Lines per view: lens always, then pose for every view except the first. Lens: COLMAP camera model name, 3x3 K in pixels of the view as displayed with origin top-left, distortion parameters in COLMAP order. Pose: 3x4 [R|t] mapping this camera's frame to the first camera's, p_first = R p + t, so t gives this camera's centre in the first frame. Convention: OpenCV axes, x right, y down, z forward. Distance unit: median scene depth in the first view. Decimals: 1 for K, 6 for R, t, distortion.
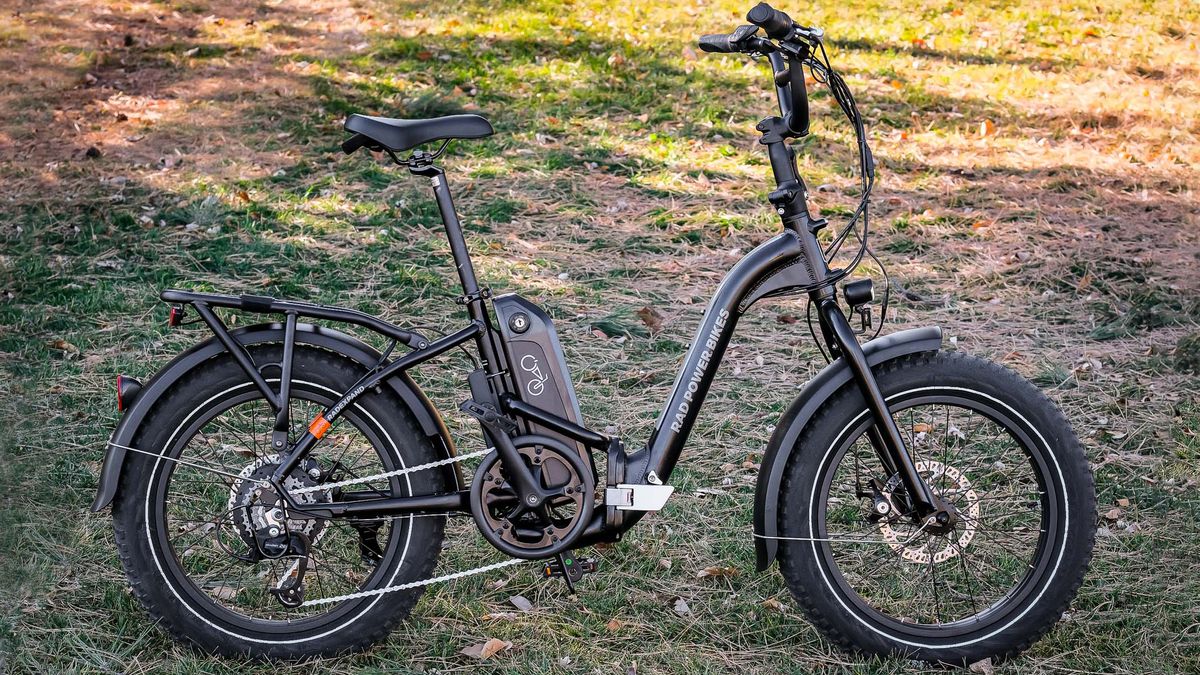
lens RADIAL K [[3173.6, 0, 600.4], [0, 3173.6, 336.2], [0, 0, 1]] dist [-0.797336, 0.000000]
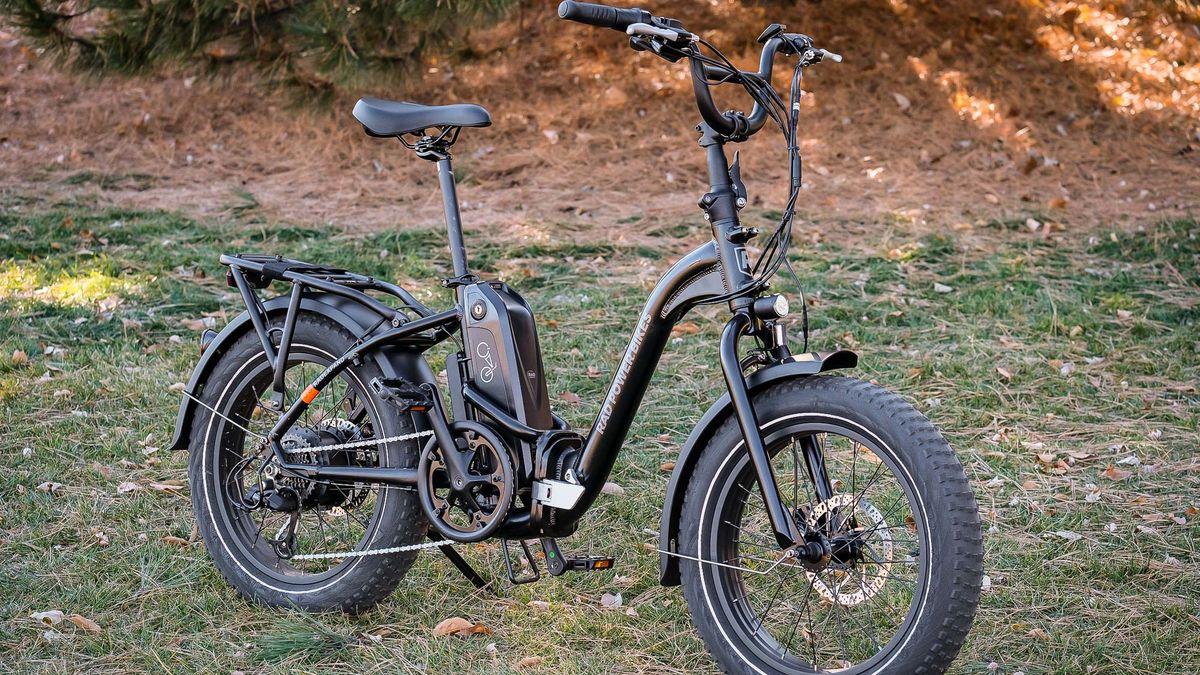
lens RADIAL K [[3596.6, 0, 600.1], [0, 3596.6, 338.7], [0, 0, 1]] dist [-0.046537, 0.000000]
pose [[0.992273, 0.112770, 0.051745, -0.056585], [-0.113027, 0.993590, 0.002066, -0.002122], [-0.051180, -0.007898, 0.998658, -0.196433]]
